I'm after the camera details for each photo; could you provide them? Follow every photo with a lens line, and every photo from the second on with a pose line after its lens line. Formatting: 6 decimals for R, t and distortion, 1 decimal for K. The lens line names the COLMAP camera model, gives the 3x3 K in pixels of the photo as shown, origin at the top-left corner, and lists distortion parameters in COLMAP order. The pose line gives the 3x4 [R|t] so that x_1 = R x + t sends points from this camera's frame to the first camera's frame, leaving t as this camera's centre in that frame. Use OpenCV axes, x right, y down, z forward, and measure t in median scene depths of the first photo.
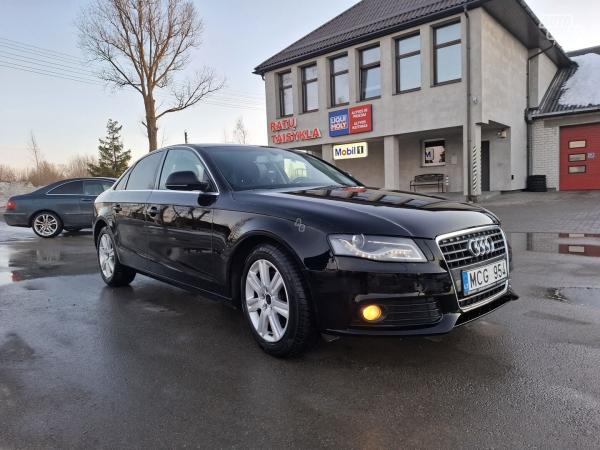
lens RADIAL K [[410.9, 0, 303.3], [0, 410.9, 223.2], [0, 0, 1]] dist [0.061036, -0.062222]
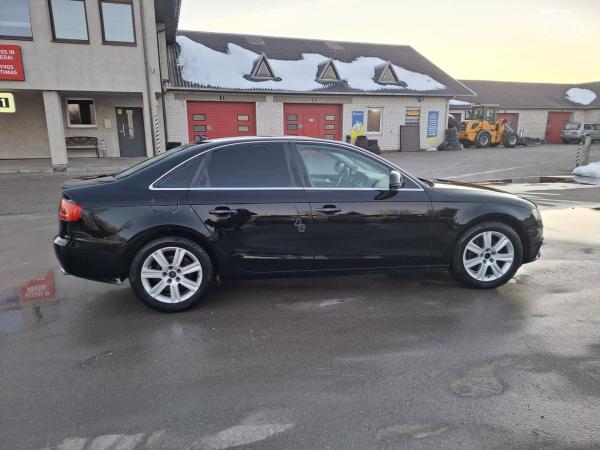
lens RADIAL K [[410.9, 0, 303.3], [0, 410.9, 223.2], [0, 0, 1]] dist [0.061036, -0.062222]
pose [[0.542409, -0.133075, 0.829508, -0.246318], [0.049802, 0.990732, 0.126374, -0.025258], [-0.838637, -0.027235, 0.544010, 0.098921]]
